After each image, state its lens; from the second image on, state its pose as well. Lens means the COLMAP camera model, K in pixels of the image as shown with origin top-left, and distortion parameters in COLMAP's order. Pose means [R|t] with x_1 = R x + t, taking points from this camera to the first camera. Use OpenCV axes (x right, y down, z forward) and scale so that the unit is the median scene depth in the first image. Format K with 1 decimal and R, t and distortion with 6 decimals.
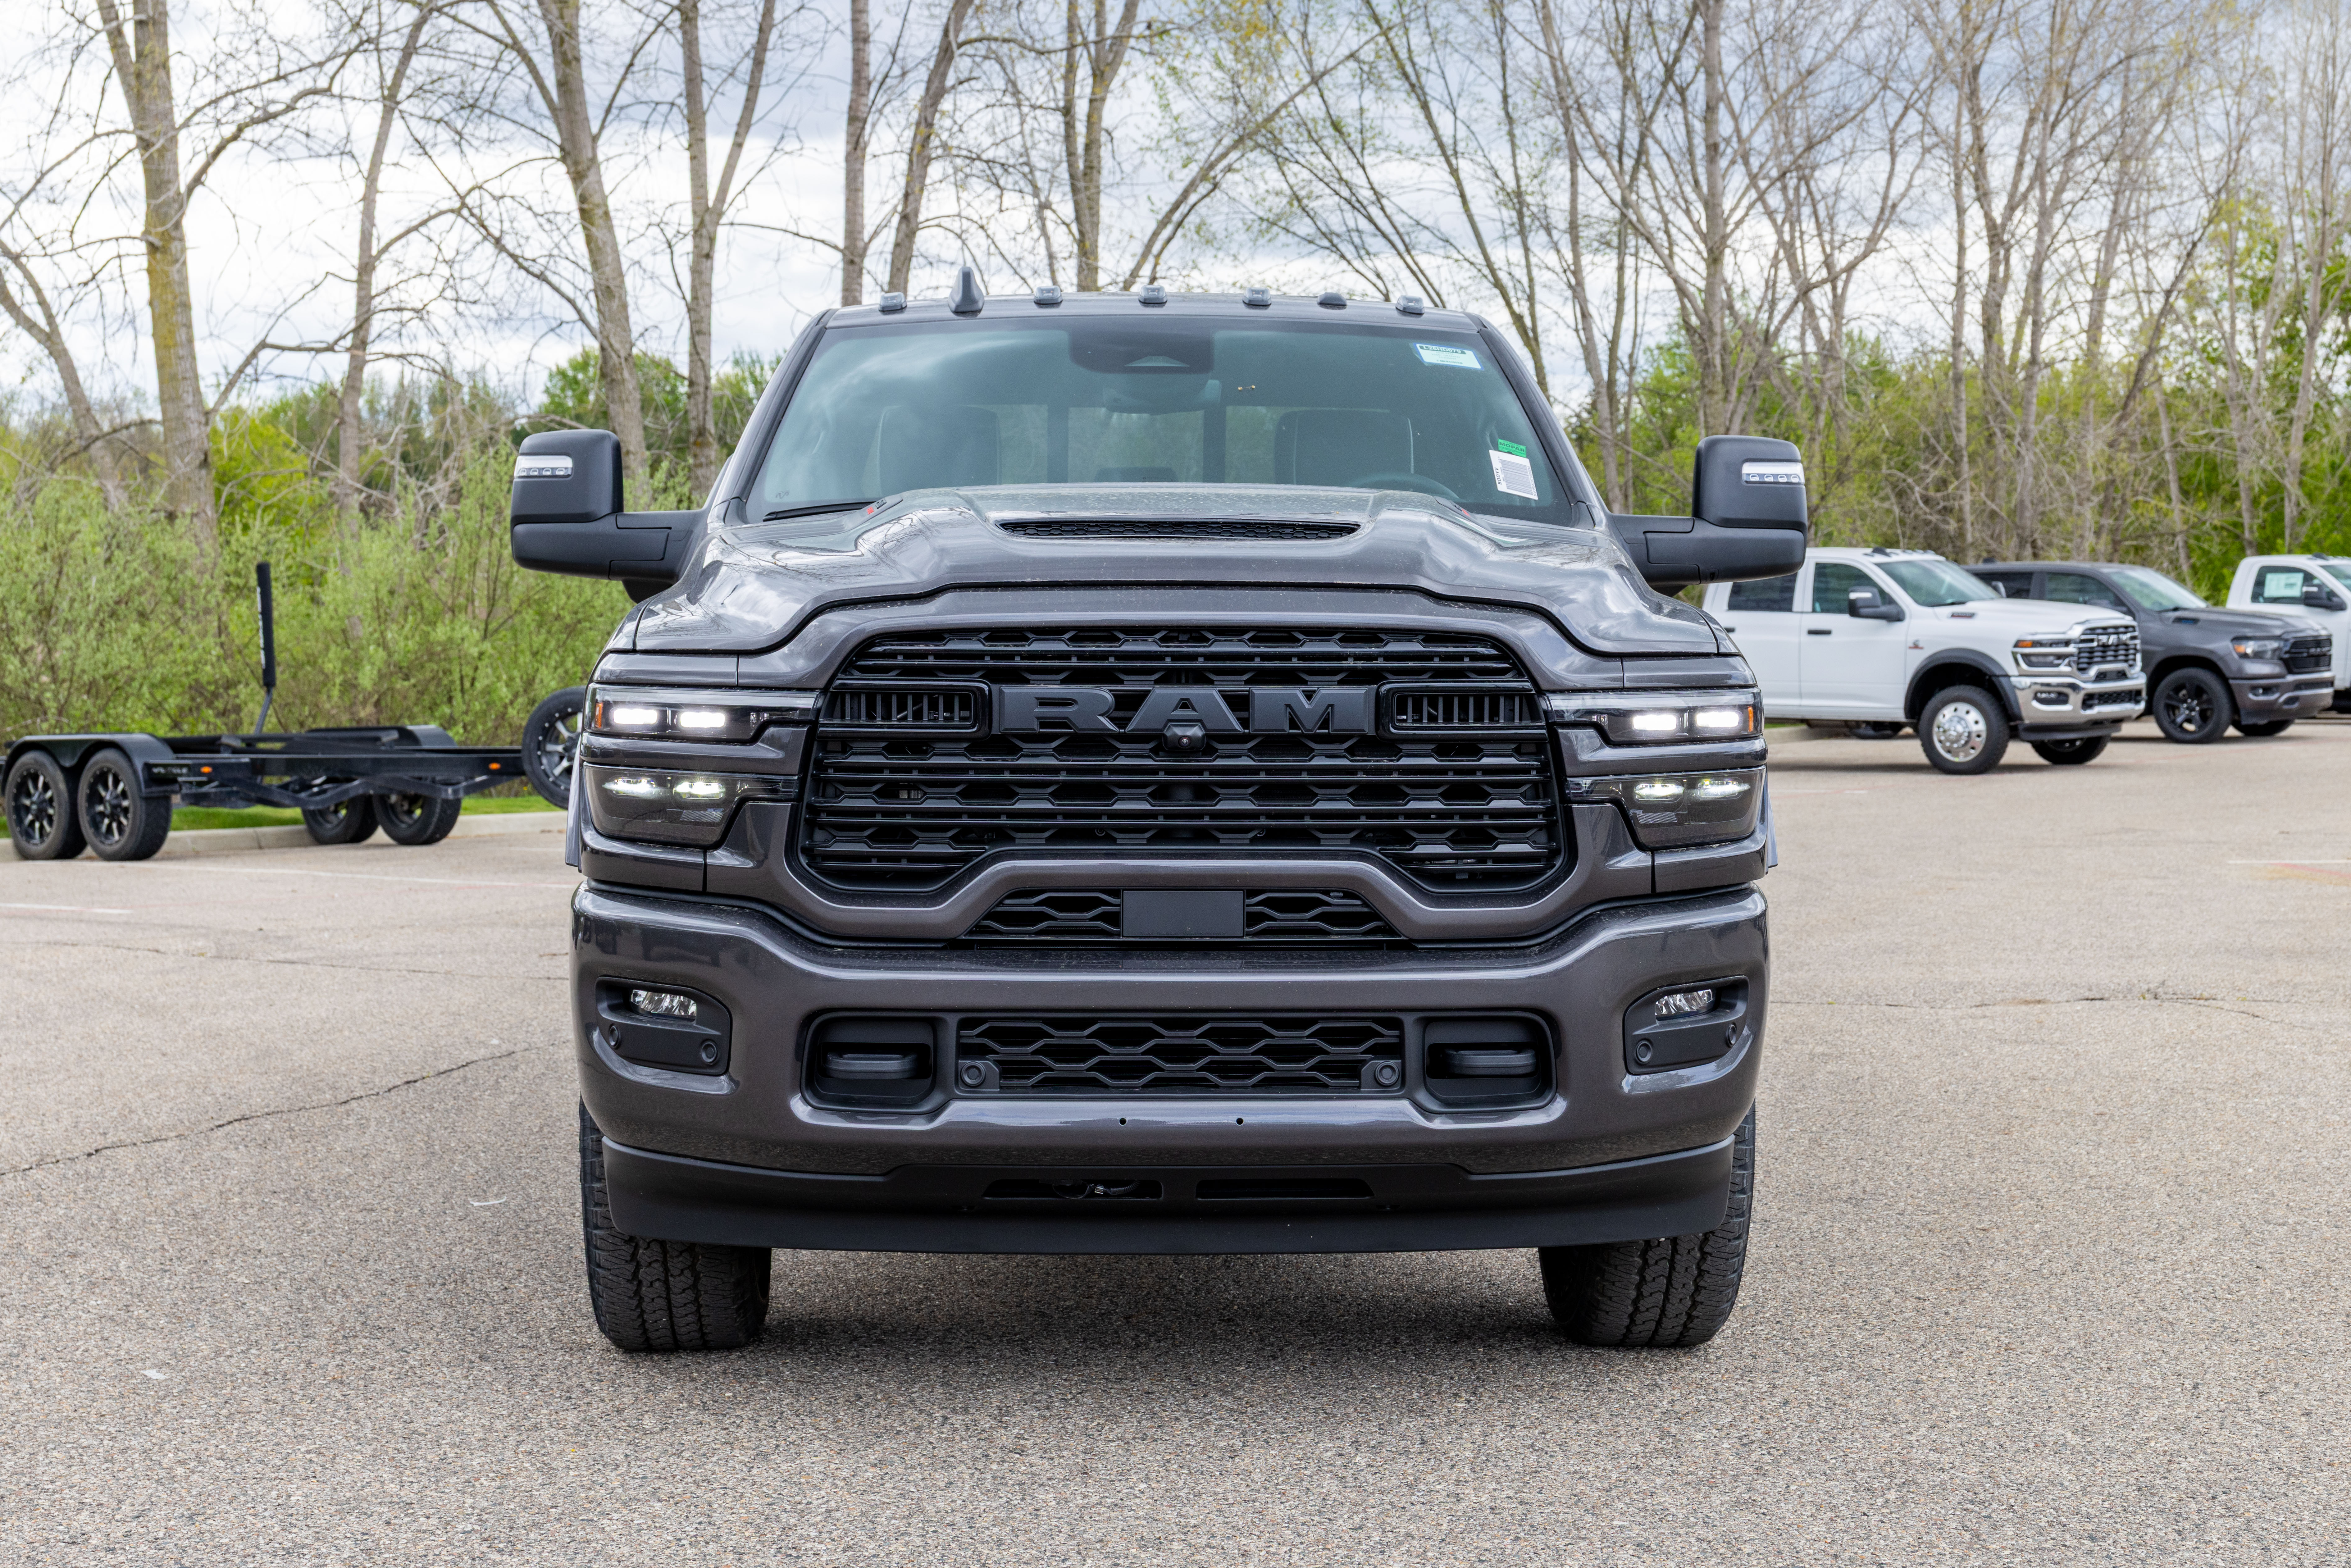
lens RADIAL K [[3536.4, 0, 1175.5], [0, 3536.4, 784.0], [0, 0, 1]] dist [-0.155808, 0.998180]
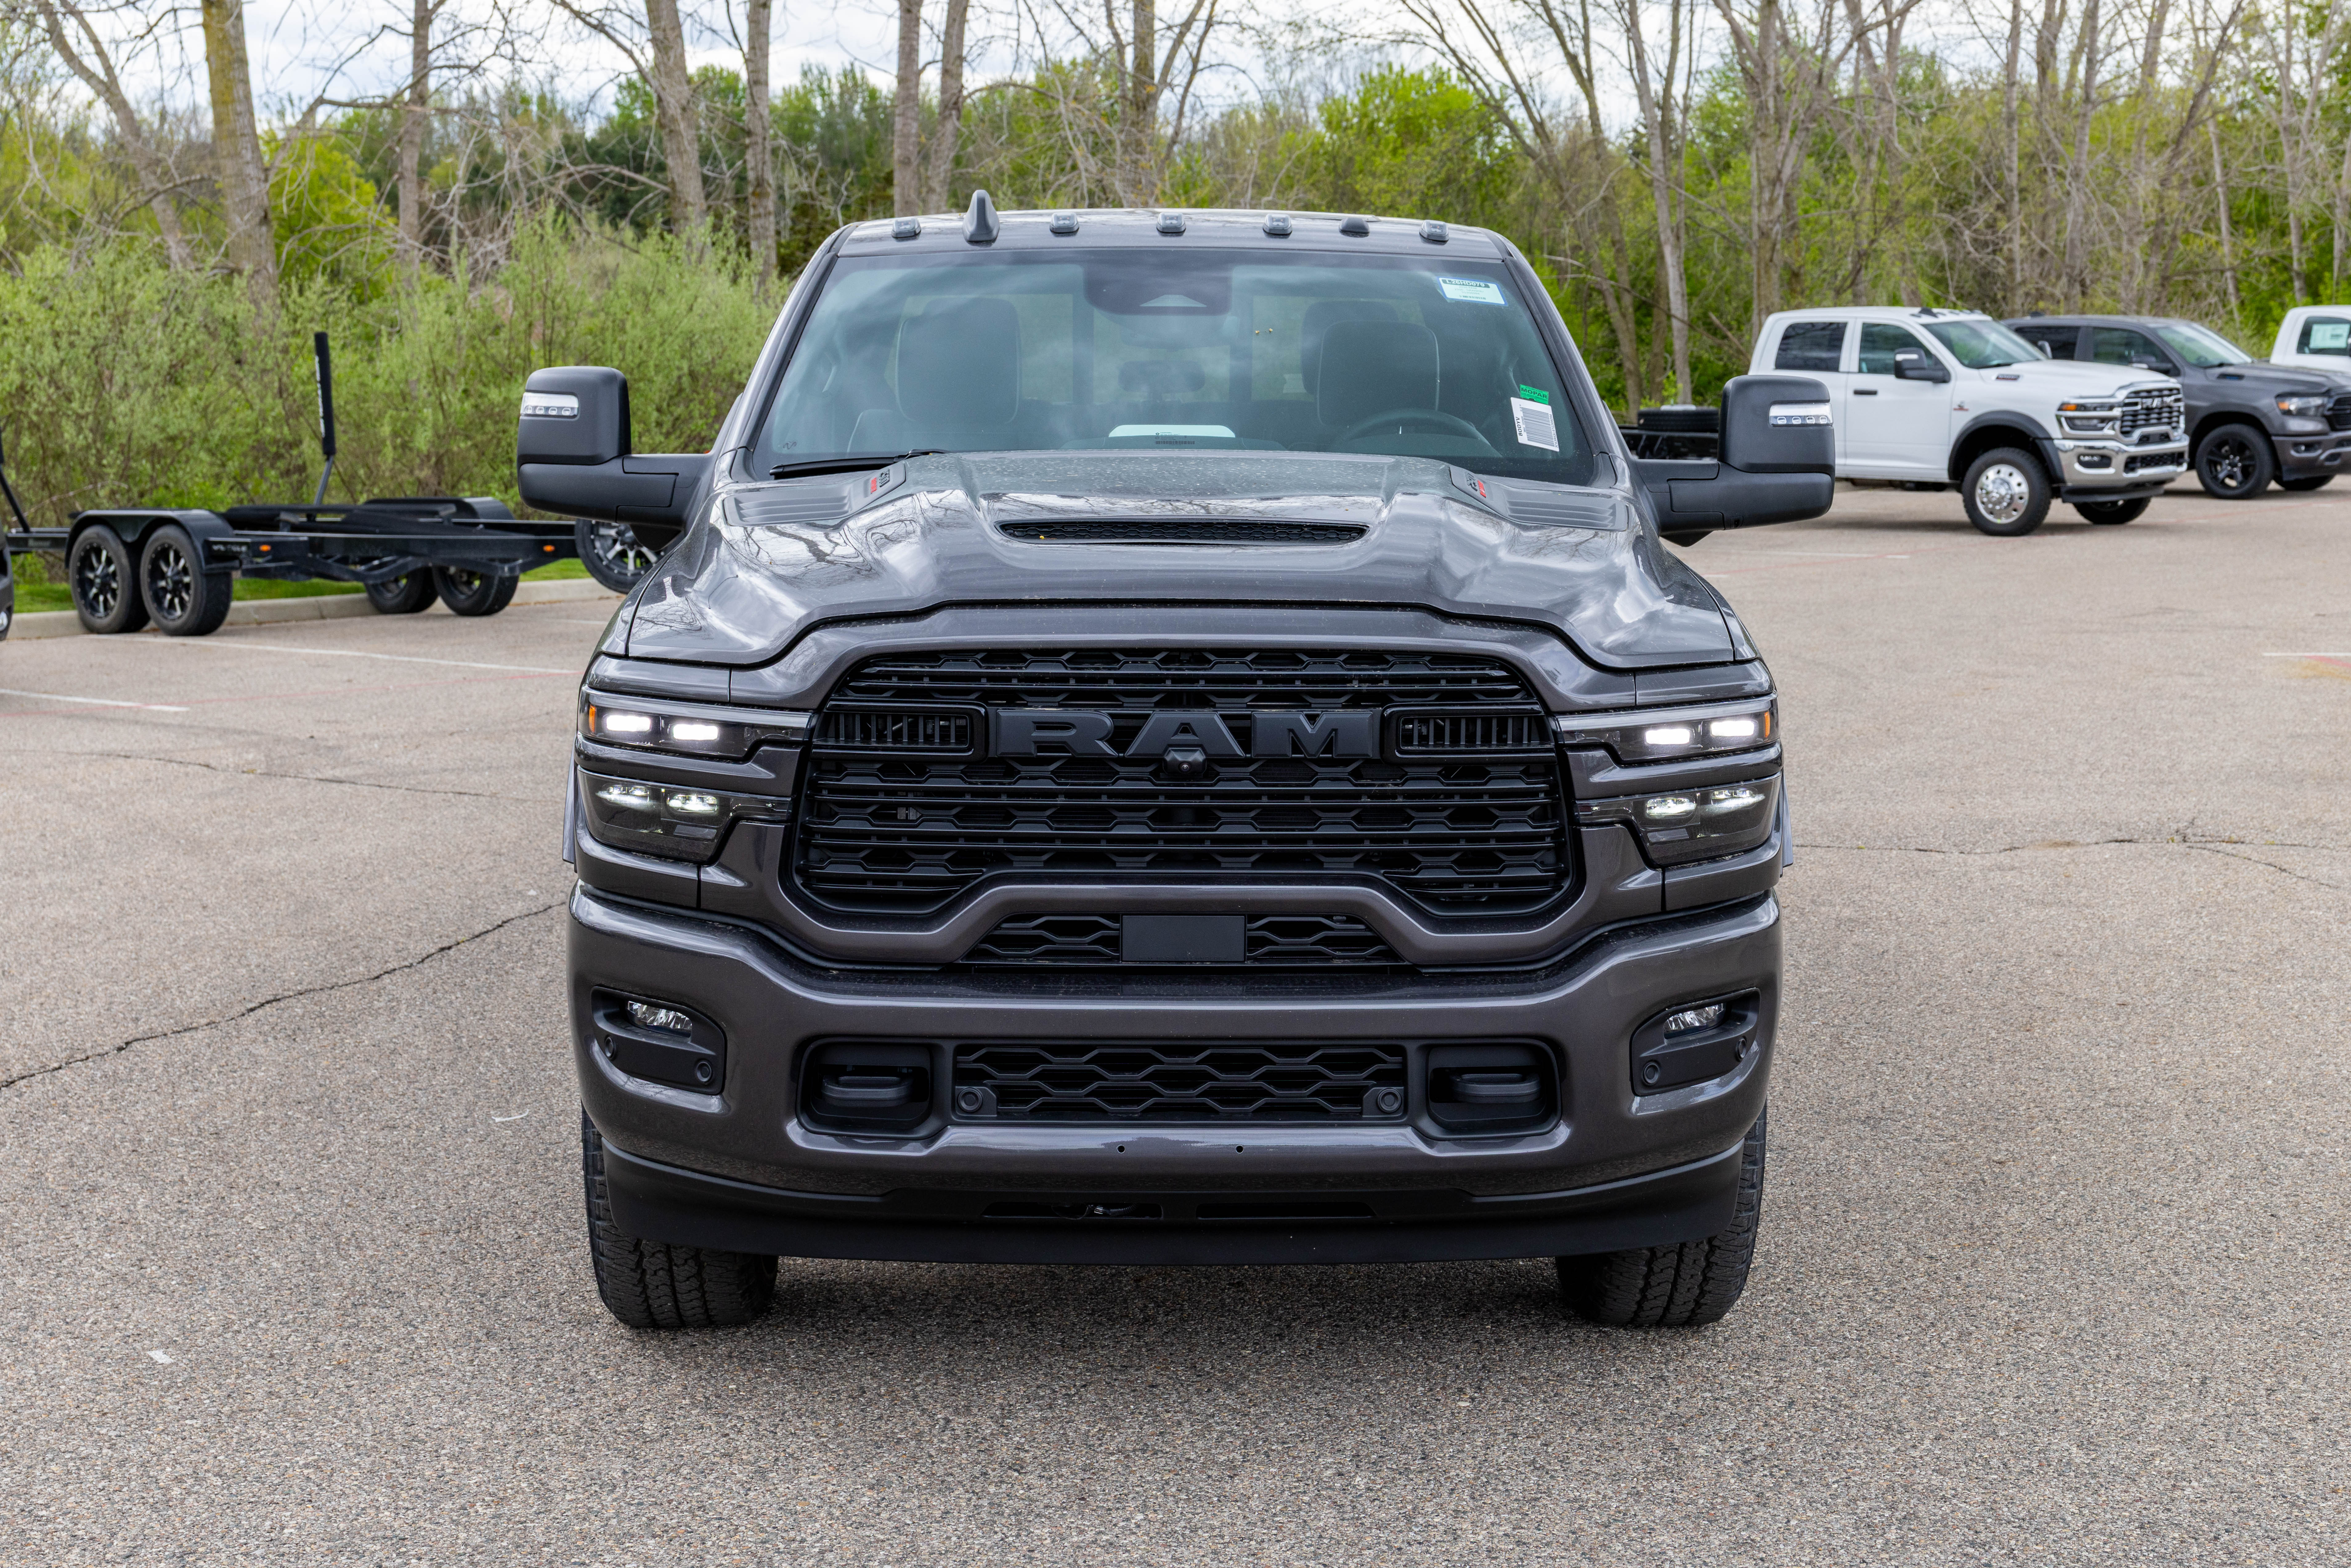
lens RADIAL K [[3455.0, 0, 1206.8], [0, 3455.0, 786.2], [0, 0, 1]] dist [-0.123276, 0.755552]
pose [[0.999961, 0.004467, -0.007631, 0.013128], [-0.003825, 0.996612, 0.082153, -0.070277], [0.007972, -0.082121, 0.996591, 0.037632]]
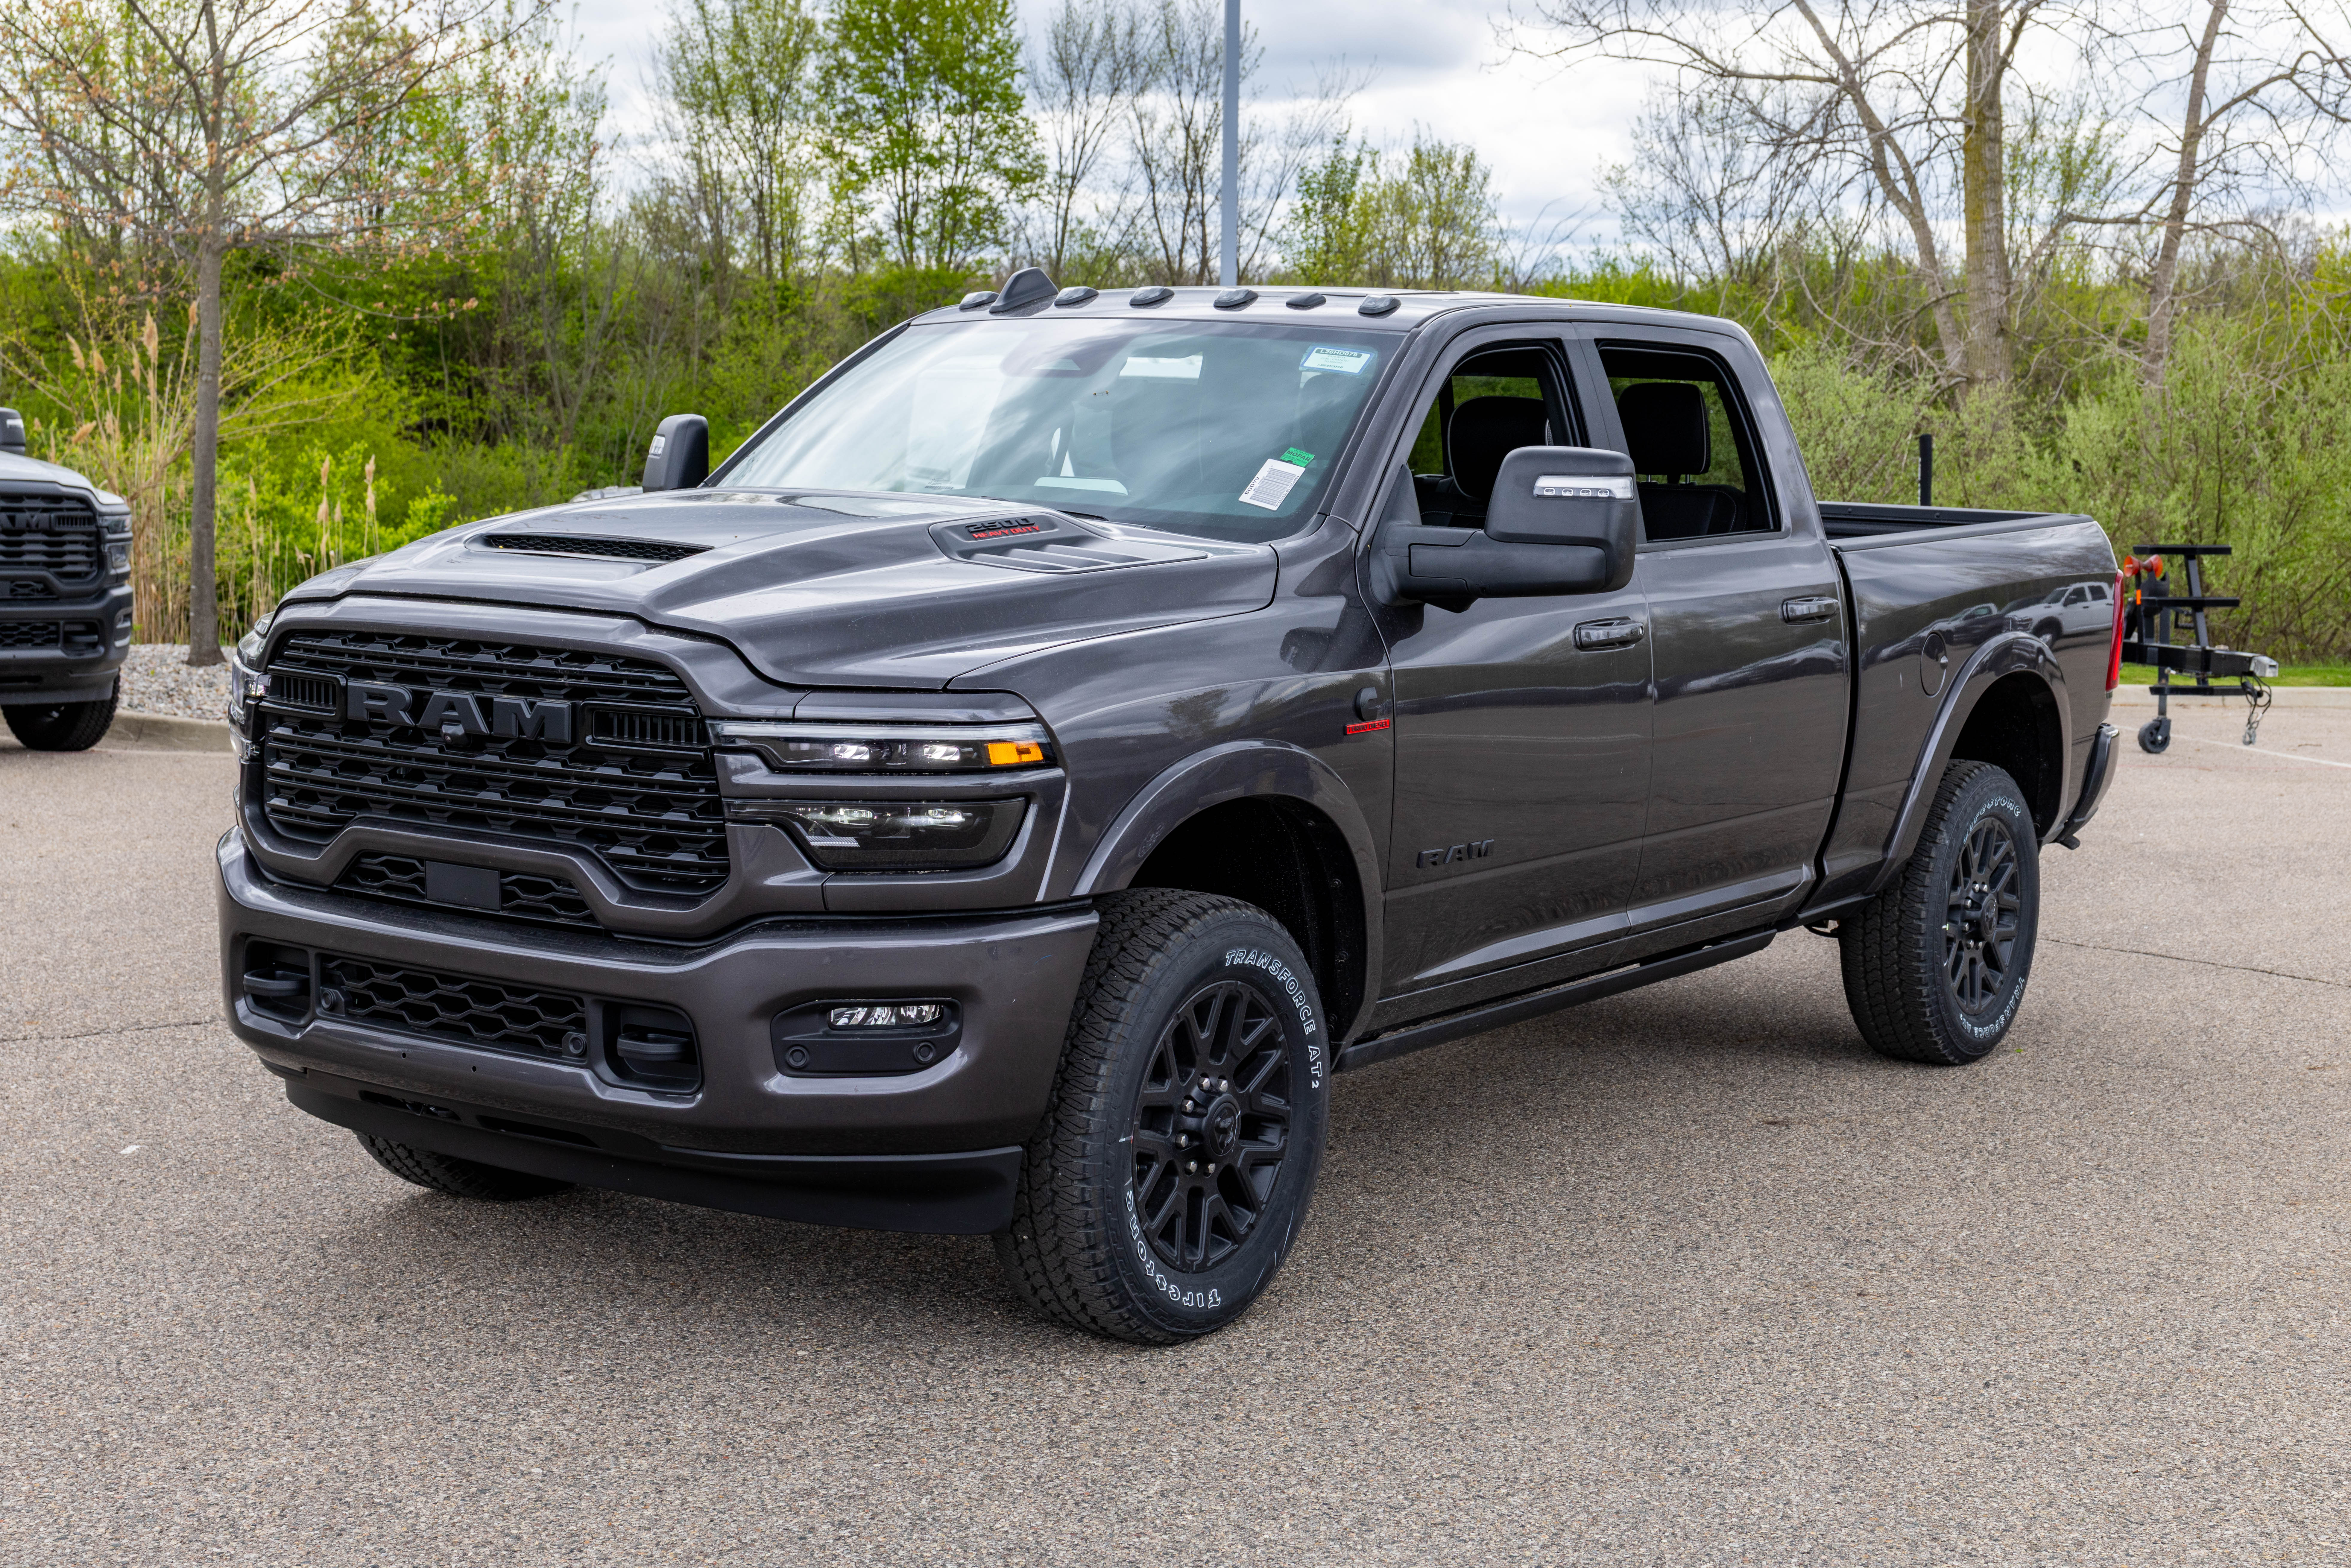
lens RADIAL K [[3346.2, 0, 1175.5], [0, 3346.2, 784.0], [0, 0, 1]] dist [-0.001720, 0.028125]
pose [[0.813930, 0.086876, -0.574430, 0.682854], [-0.056993, 0.995927, 0.069868, -0.071953], [0.578160, -0.024129, 0.815566, 0.199196]]
